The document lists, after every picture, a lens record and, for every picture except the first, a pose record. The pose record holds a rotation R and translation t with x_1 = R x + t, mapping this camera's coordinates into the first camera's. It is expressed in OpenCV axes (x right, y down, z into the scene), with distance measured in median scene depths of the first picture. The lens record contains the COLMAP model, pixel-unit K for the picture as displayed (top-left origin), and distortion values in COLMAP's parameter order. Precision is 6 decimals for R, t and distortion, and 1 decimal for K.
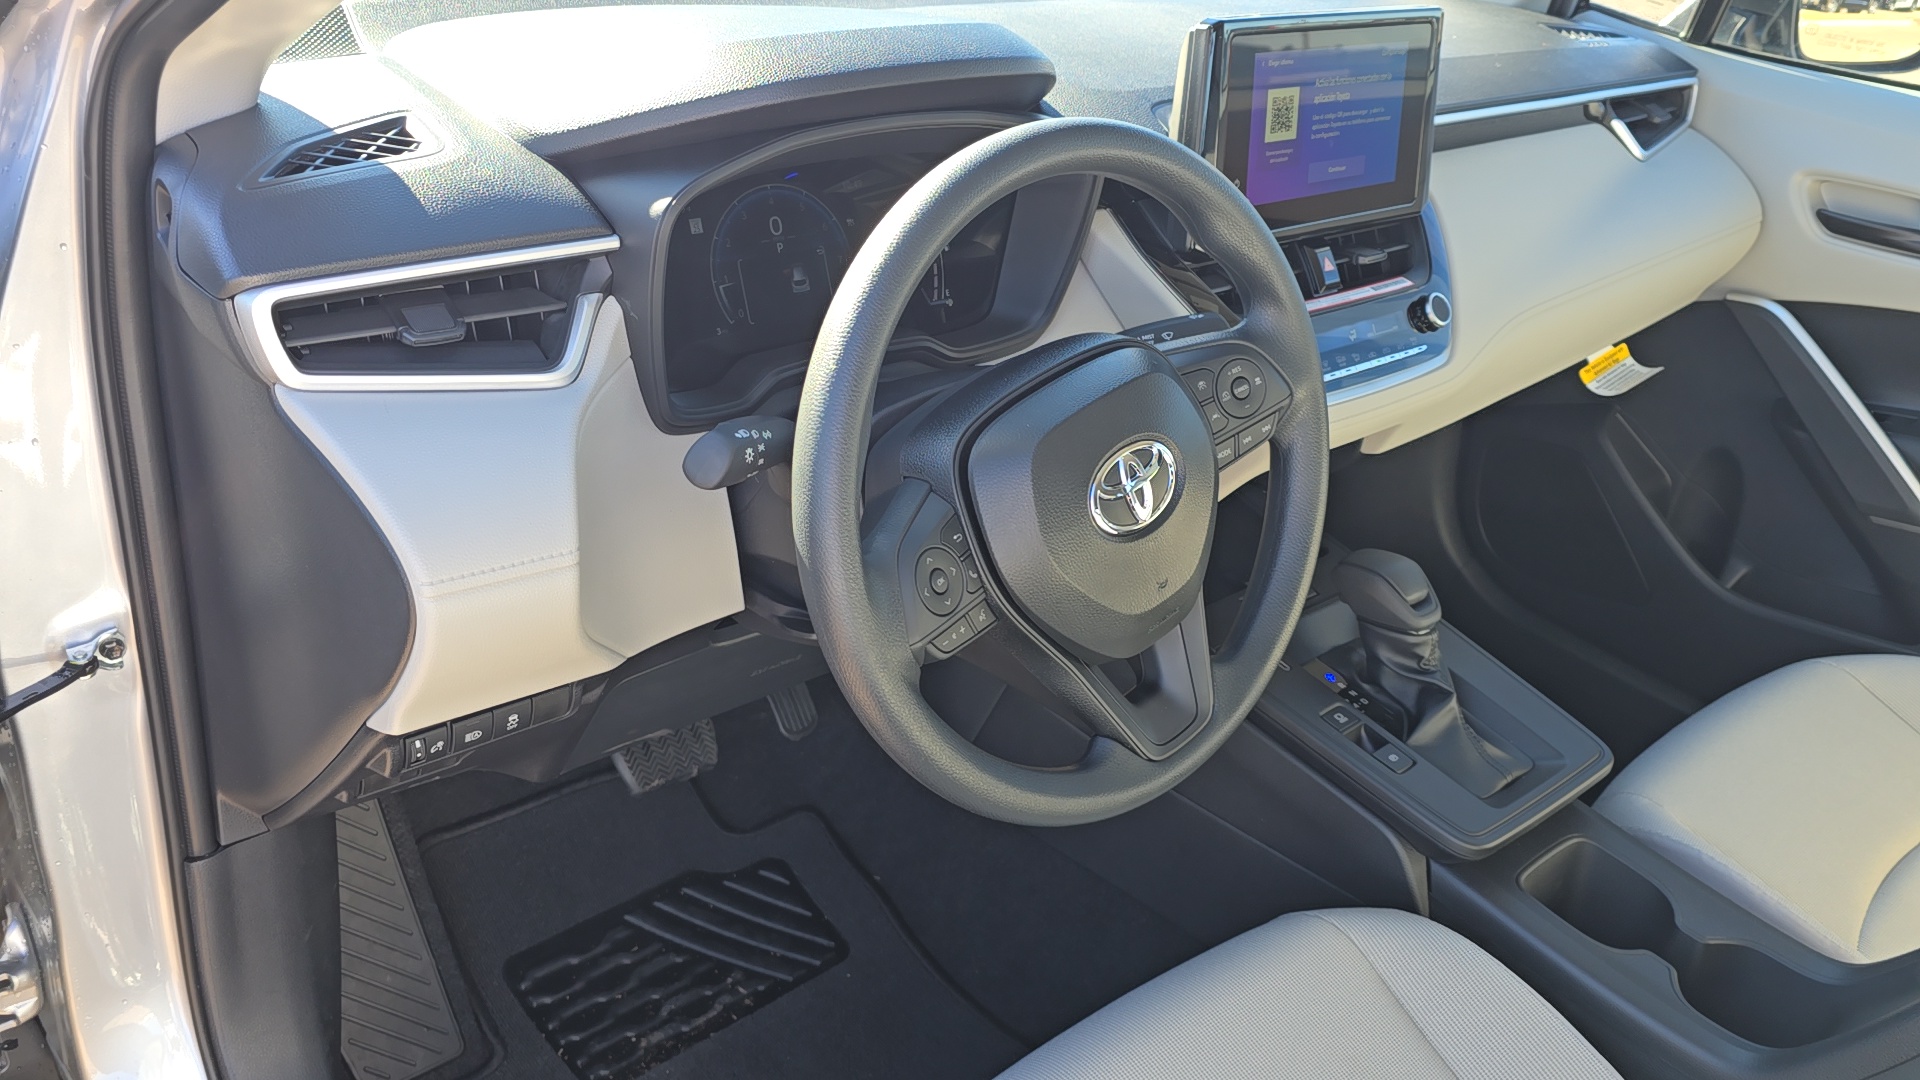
lens RADIAL K [[1610.1, 0, 971.0], [0, 1610.1, 522.1], [0, 0, 1]] dist [0.003688, -0.009330]
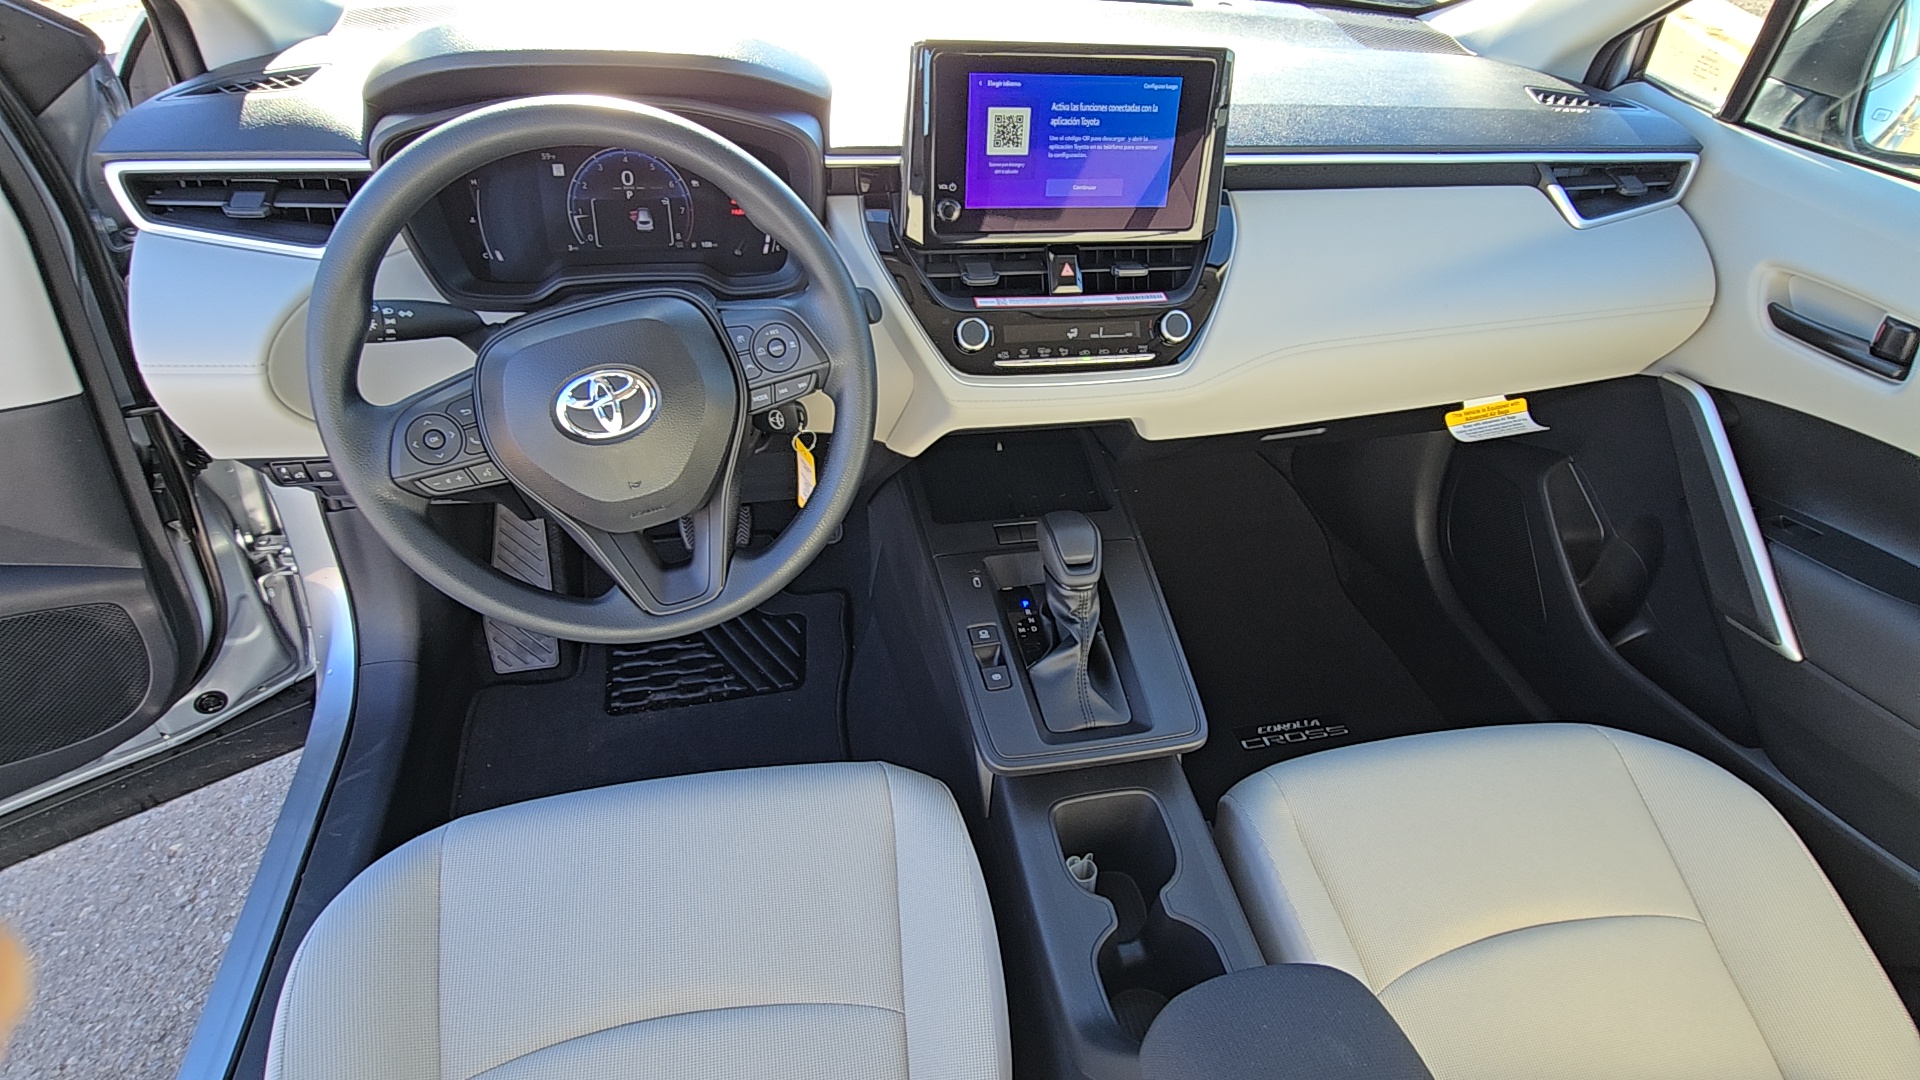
lens RADIAL K [[980.6, 0, 972.7], [0, 980.6, 536.7], [0, 0, 1]] dist [0.001531, -0.000544]
pose [[0.868881, 0.261277, -0.420451, 0.532611], [-0.202632, 0.962668, 0.179474, -0.089249], [0.451647, -0.070745, 0.889387, 0.322775]]
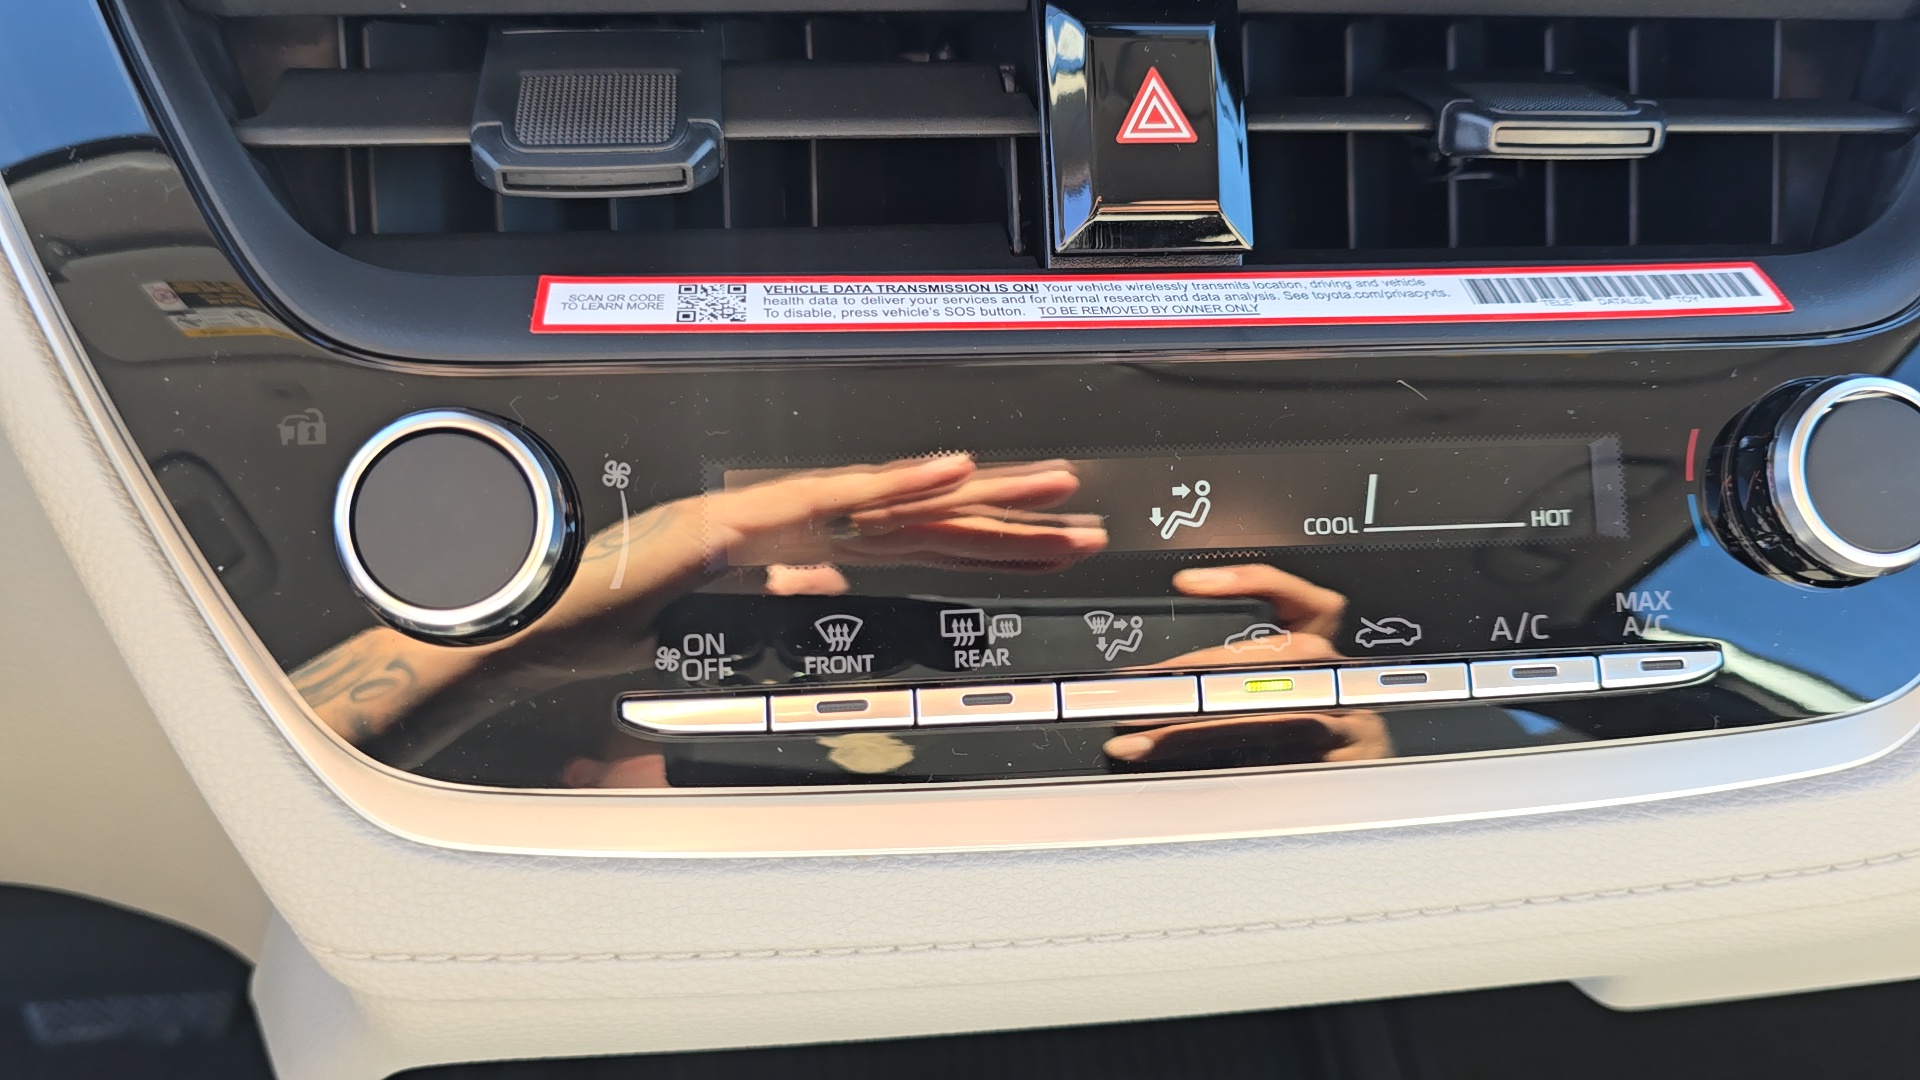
lens RADIAL K [[1610.1, 0, 965.6], [0, 1610.1, 532.2], [0, 0, 1]] dist [0.003688, -0.009330]
pose [[0.818260, 0.248729, -0.518251, 0.322662], [-0.222329, 0.968319, 0.113702, -0.133082], [0.530113, 0.022184, 0.847637, 0.858171]]
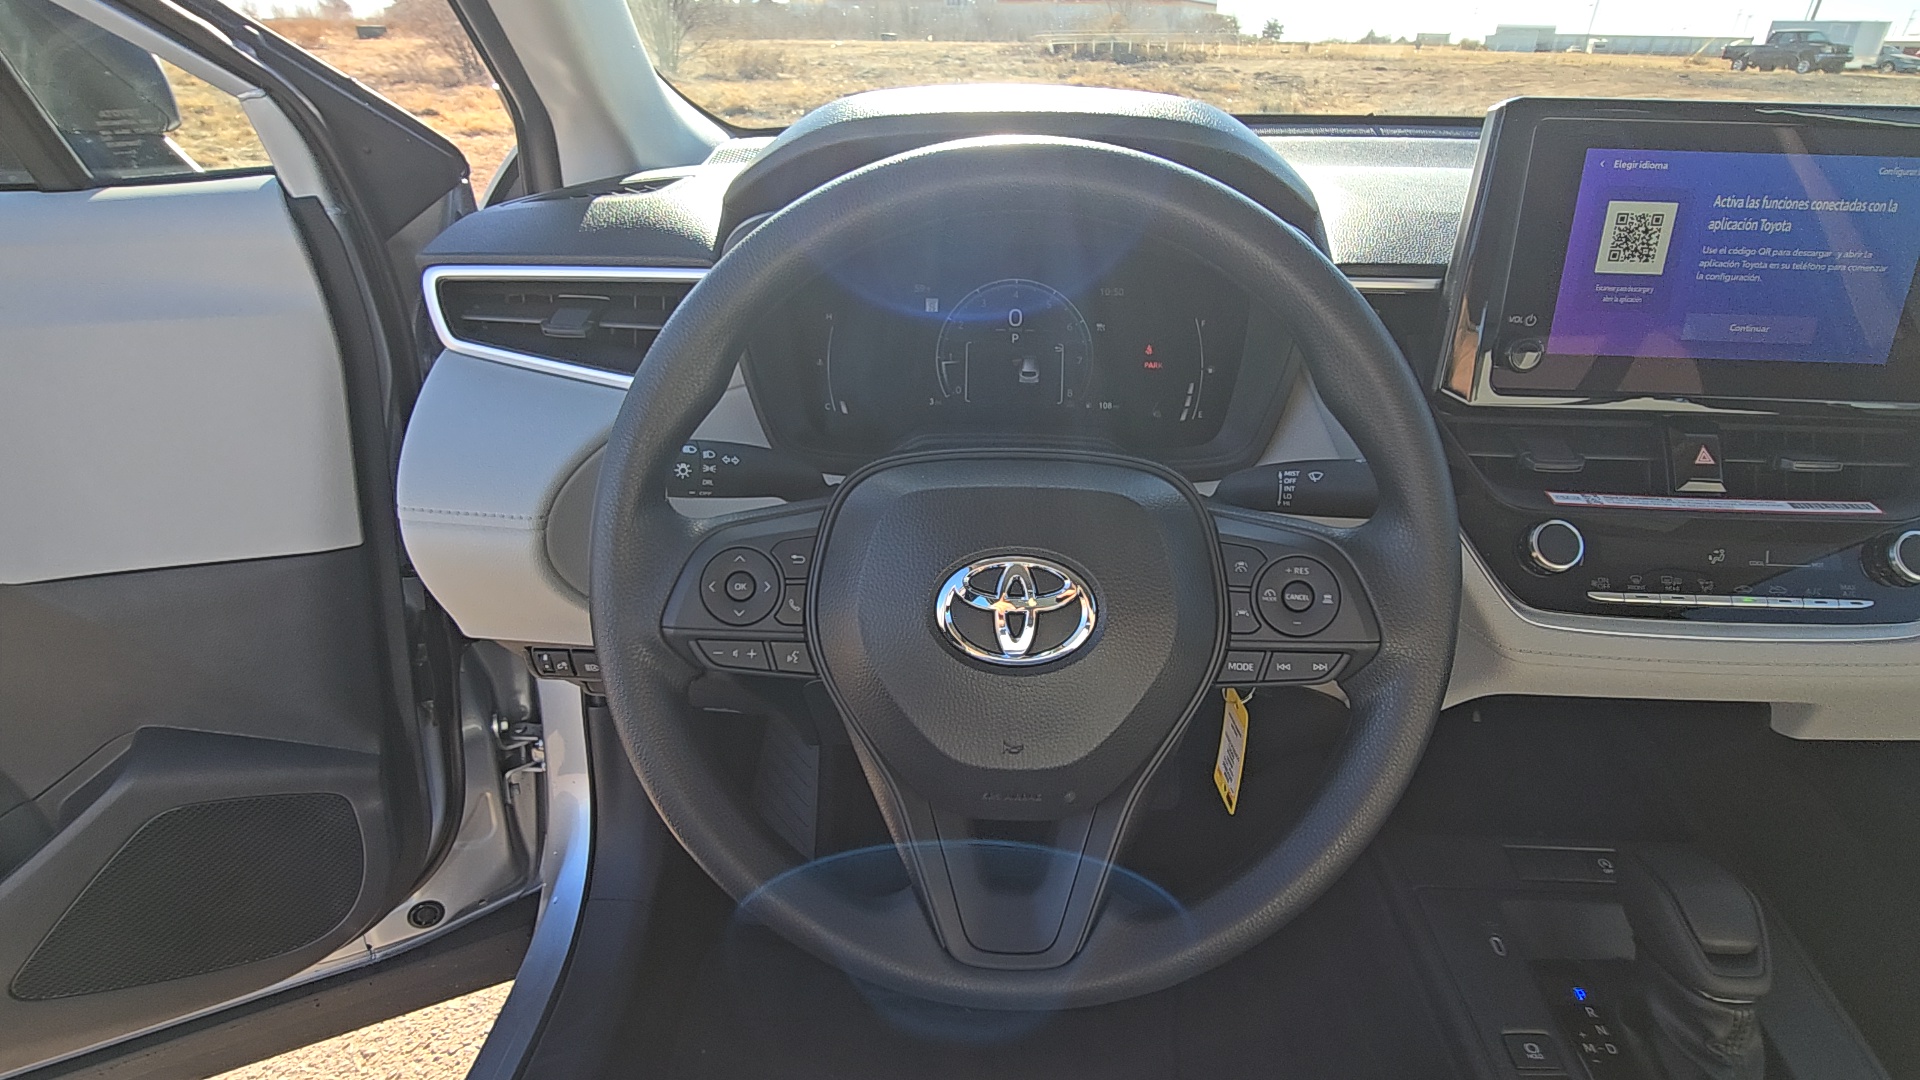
lens RADIAL K [[980.6, 0, 972.3], [0, 980.6, 540.1], [0, 0, 1]] dist [0.001531, -0.000544]
pose [[0.721193, 0.217981, -0.657545, 0.292612], [-0.269405, 0.962736, 0.023671, -0.044985], [0.638202, 0.160075, 0.753043, 0.470021]]
